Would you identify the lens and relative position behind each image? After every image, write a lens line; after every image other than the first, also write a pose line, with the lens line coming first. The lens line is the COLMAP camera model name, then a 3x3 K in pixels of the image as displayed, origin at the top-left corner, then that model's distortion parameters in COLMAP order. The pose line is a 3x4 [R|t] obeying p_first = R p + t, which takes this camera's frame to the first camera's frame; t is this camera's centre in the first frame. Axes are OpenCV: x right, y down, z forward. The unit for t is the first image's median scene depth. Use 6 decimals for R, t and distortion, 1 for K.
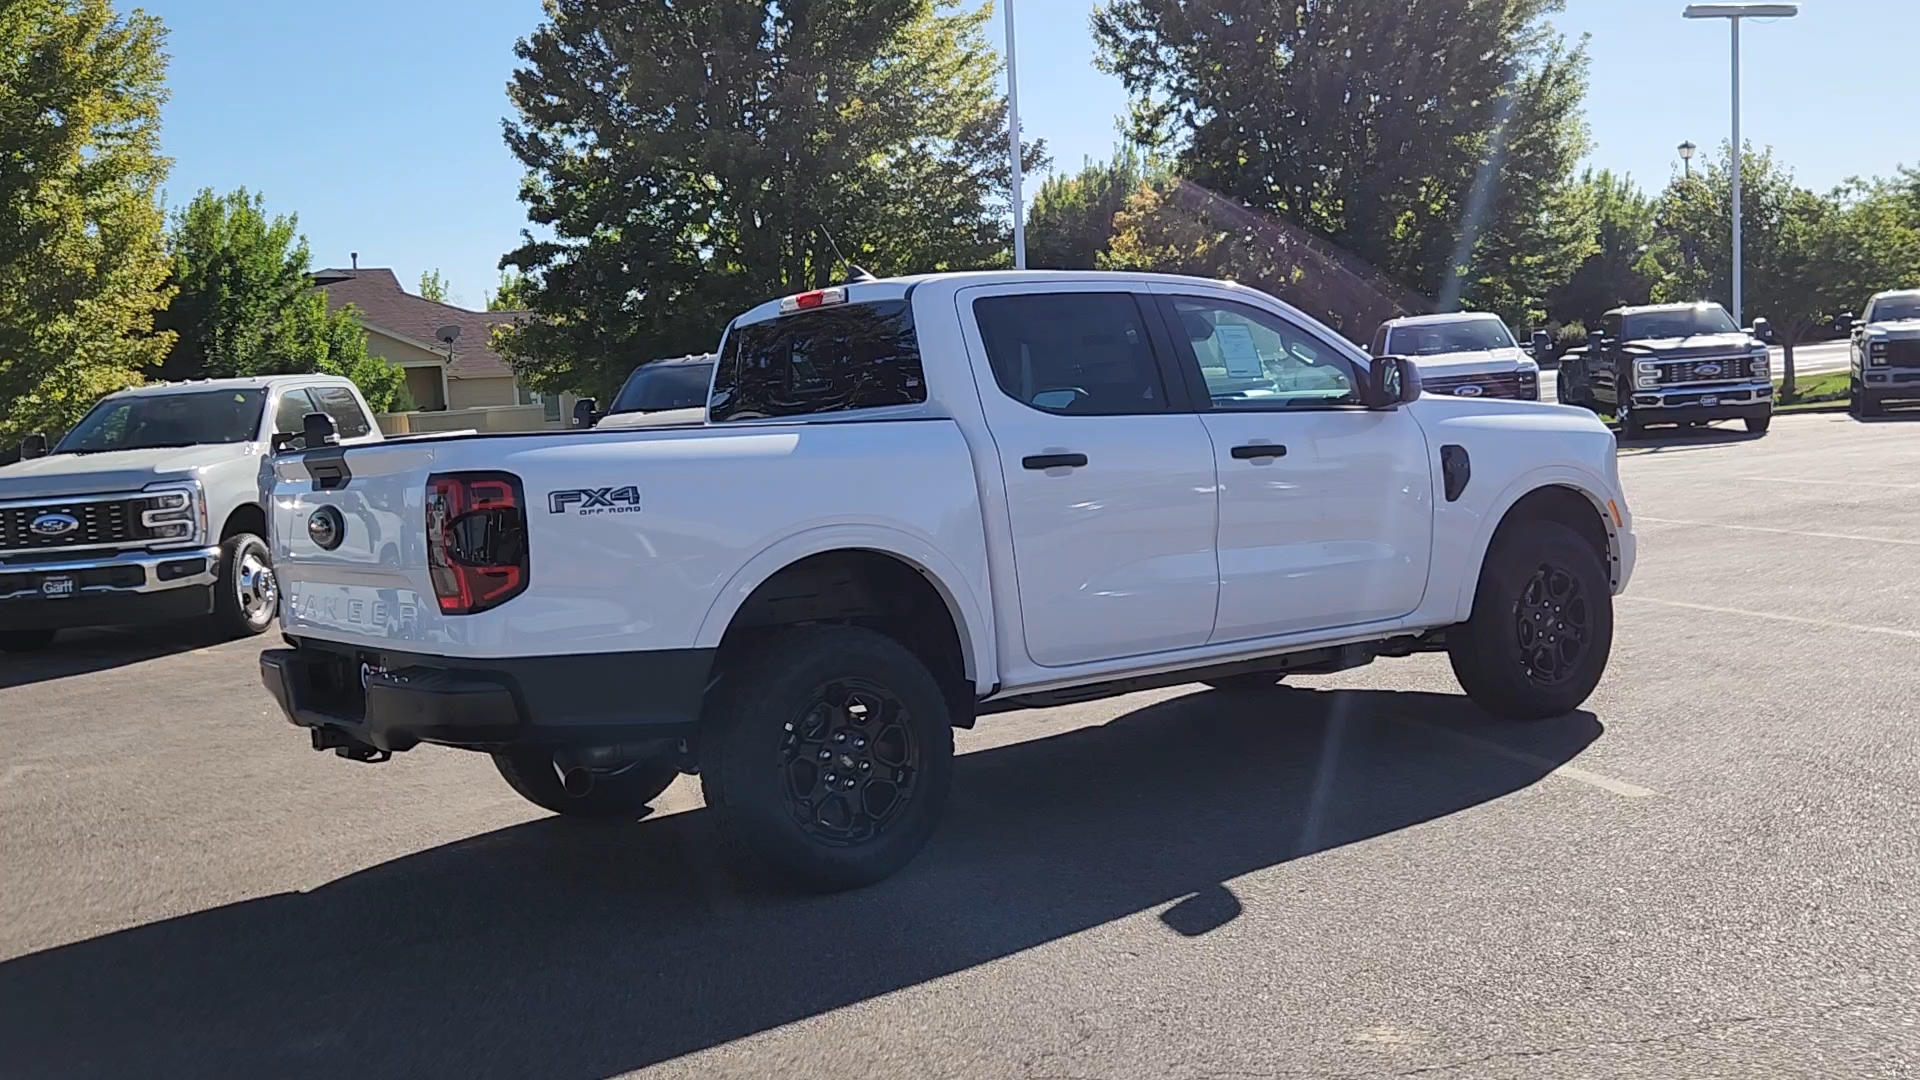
lens RADIAL K [[1863.0, 0, 901.4], [0, 1863.0, 589.0], [0, 0, 1]] dist [0.023327, 0.000000]
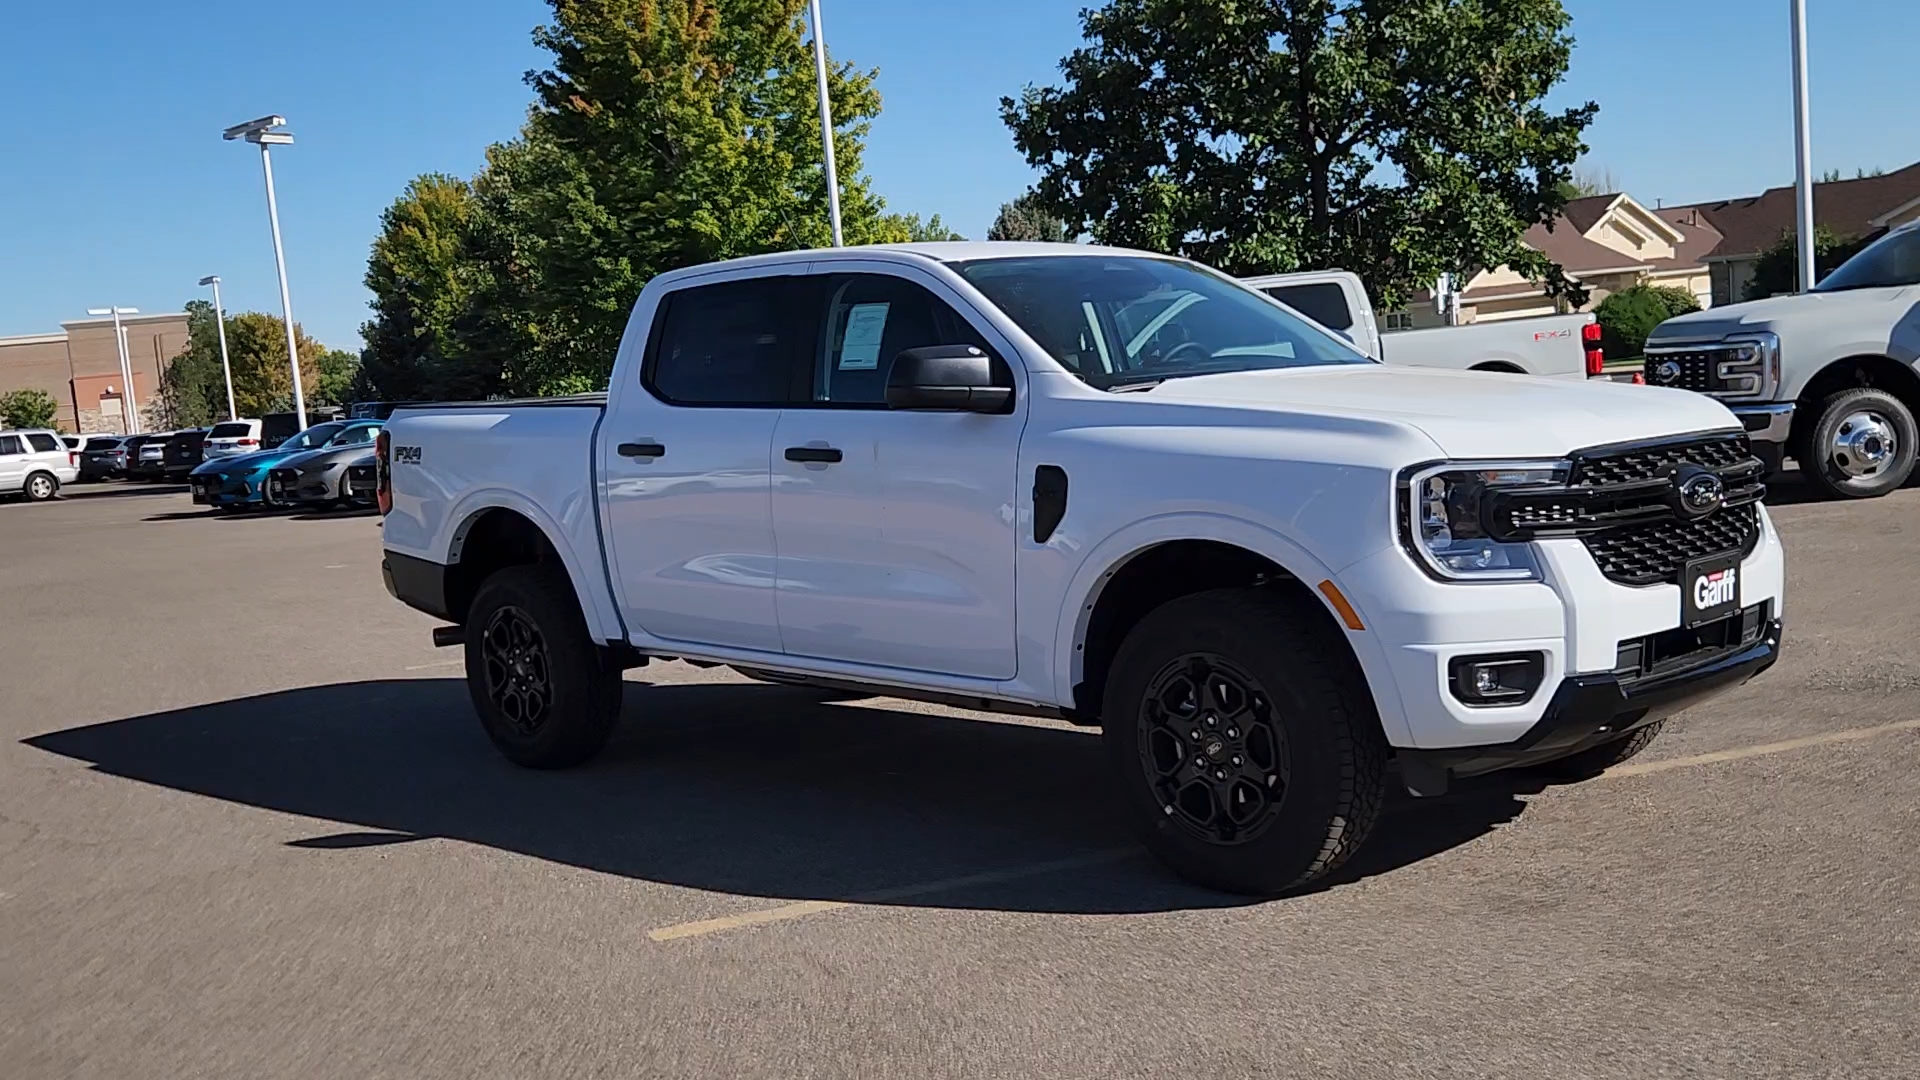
lens RADIAL K [[1863.0, 0, 946.5], [0, 1863.0, 567.8], [0, 0, 1]] dist [0.023327, 0.000000]
pose [[0.178388, 0.160579, -0.970769, 0.954569], [-0.034827, 0.987006, 0.156865, -0.143811], [0.983344, 0.005826, 0.181663, 0.793806]]
